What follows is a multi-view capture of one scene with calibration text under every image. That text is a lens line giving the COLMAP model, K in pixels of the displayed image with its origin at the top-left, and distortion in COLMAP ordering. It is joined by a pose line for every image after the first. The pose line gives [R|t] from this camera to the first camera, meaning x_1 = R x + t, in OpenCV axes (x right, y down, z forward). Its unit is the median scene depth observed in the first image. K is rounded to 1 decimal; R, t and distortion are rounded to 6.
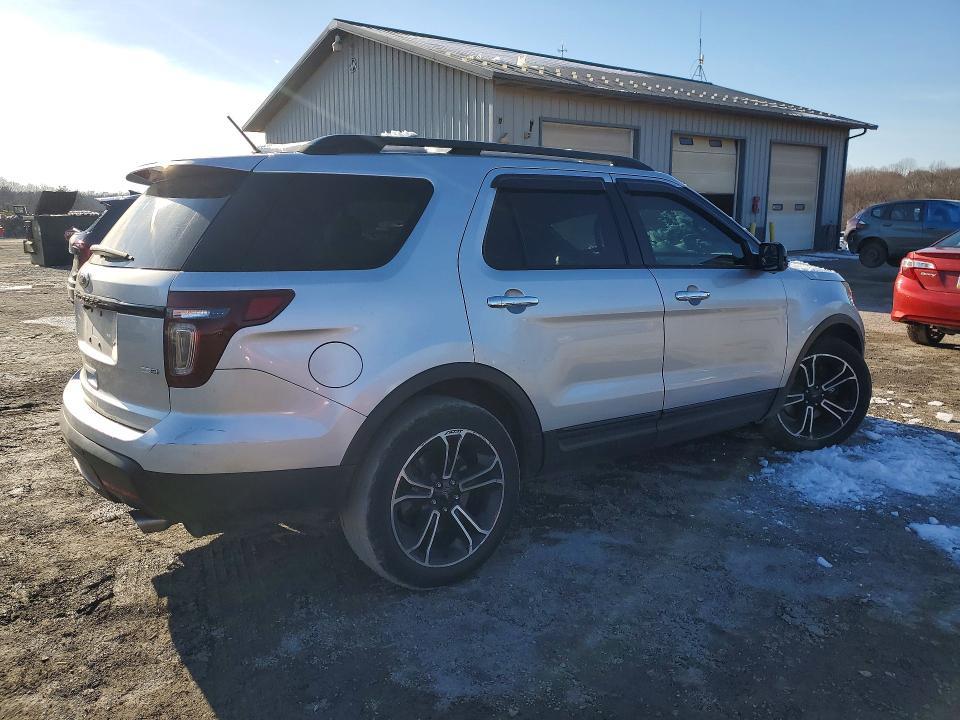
lens RADIAL K [[755.5, 0, 480.0], [0, 755.5, 360.0], [0, 0, 1]] dist [0.001721, 0.040209]
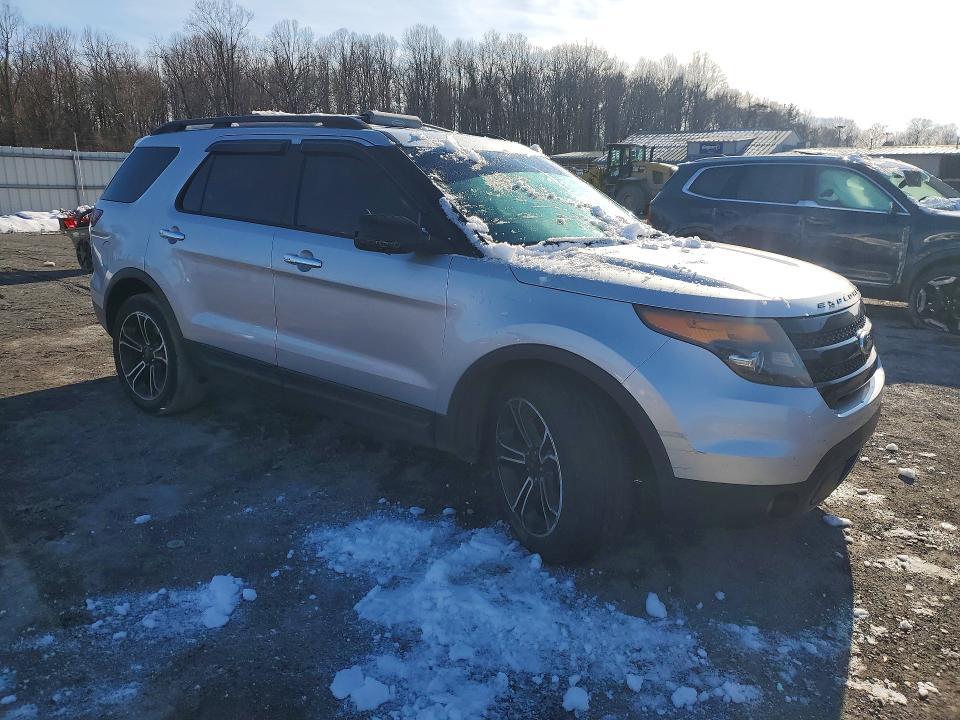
lens RADIAL K [[755.5, 0, 480.0], [0, 755.5, 360.0], [0, 0, 1]] dist [0.001721, 0.040209]
pose [[0.295175, 0.234226, -0.926288, 1.259303], [-0.219920, 0.960110, 0.172697, -0.178211], [0.929789, 0.152733, 0.334911, 0.894670]]
